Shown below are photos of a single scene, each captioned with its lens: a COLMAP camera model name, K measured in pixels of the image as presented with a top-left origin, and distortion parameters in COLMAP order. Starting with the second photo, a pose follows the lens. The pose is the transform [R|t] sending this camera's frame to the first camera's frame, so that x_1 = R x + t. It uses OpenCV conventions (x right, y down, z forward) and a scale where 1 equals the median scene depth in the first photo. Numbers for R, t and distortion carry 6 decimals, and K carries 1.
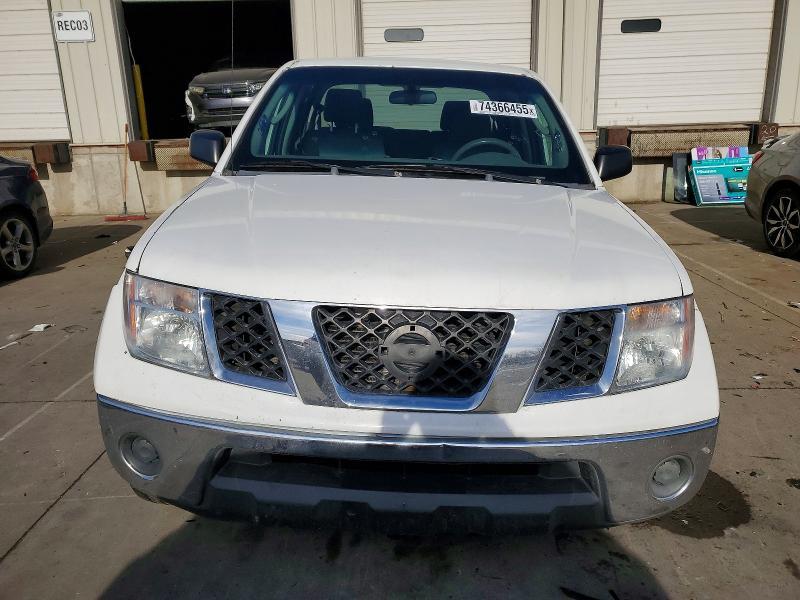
lens RADIAL K [[609.2, 0, 400.0], [0, 609.2, 300.0], [0, 0, 1]] dist [0.131221, -0.115481]
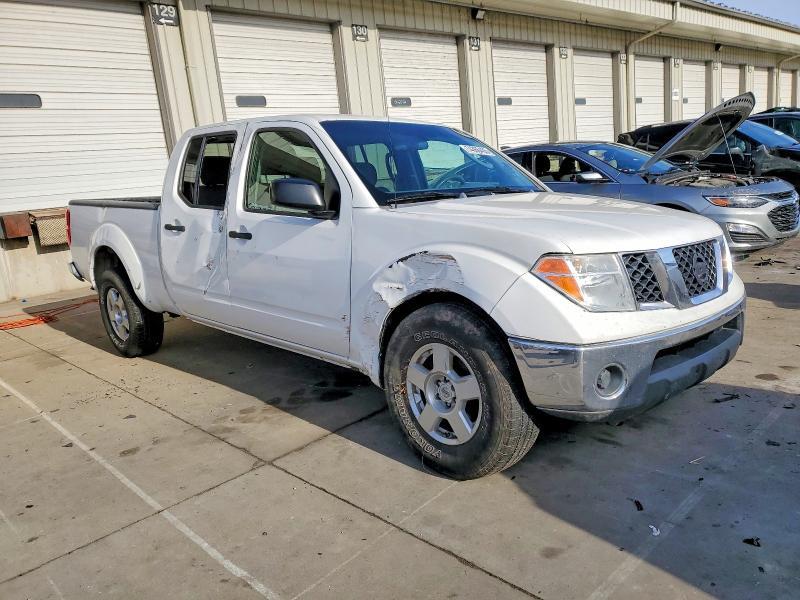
lens RADIAL K [[609.2, 0, 400.0], [0, 609.2, 300.0], [0, 0, 1]] dist [0.131221, -0.115481]
pose [[0.693322, -0.183726, 0.696814, -1.327441], [0.263440, 0.964645, -0.007776, -0.026534], [-0.670749, 0.188960, 0.717210, 0.237652]]
